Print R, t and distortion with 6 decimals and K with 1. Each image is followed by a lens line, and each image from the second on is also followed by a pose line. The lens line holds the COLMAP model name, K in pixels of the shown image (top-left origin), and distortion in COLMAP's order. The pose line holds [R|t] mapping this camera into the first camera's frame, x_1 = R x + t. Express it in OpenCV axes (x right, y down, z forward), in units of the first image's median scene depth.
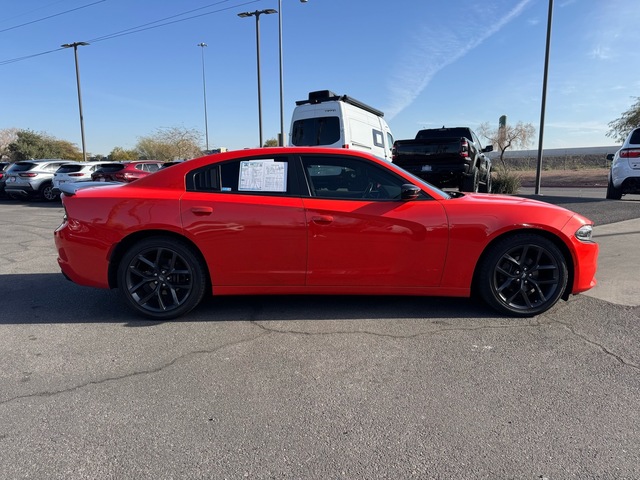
lens RADIAL K [[456.9, 0, 320.0], [0, 456.9, 240.0], [0, 0, 1]] dist [0.057307, -0.067412]
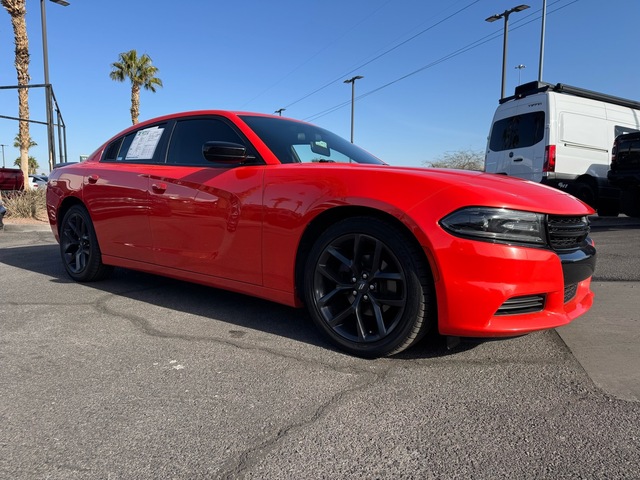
lens RADIAL K [[456.9, 0, 320.0], [0, 456.9, 240.0], [0, 0, 1]] dist [0.057307, -0.067412]
pose [[0.784746, 0.074060, -0.615377, 0.243142], [-0.111057, 0.993569, -0.022049, 0.011958], [0.609786, 0.085645, 0.787925, 0.156596]]
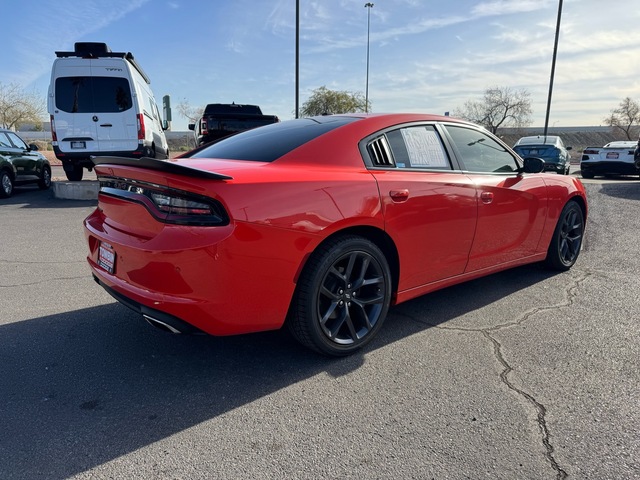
lens RADIAL K [[456.9, 0, 320.0], [0, 456.9, 240.0], [0, 0, 1]] dist [0.057307, -0.067412]
pose [[0.763355, -0.114663, 0.635721, -0.249394], [0.087962, 0.993404, 0.073555, -0.016278], [-0.639962, -0.000229, 0.768407, 0.156116]]
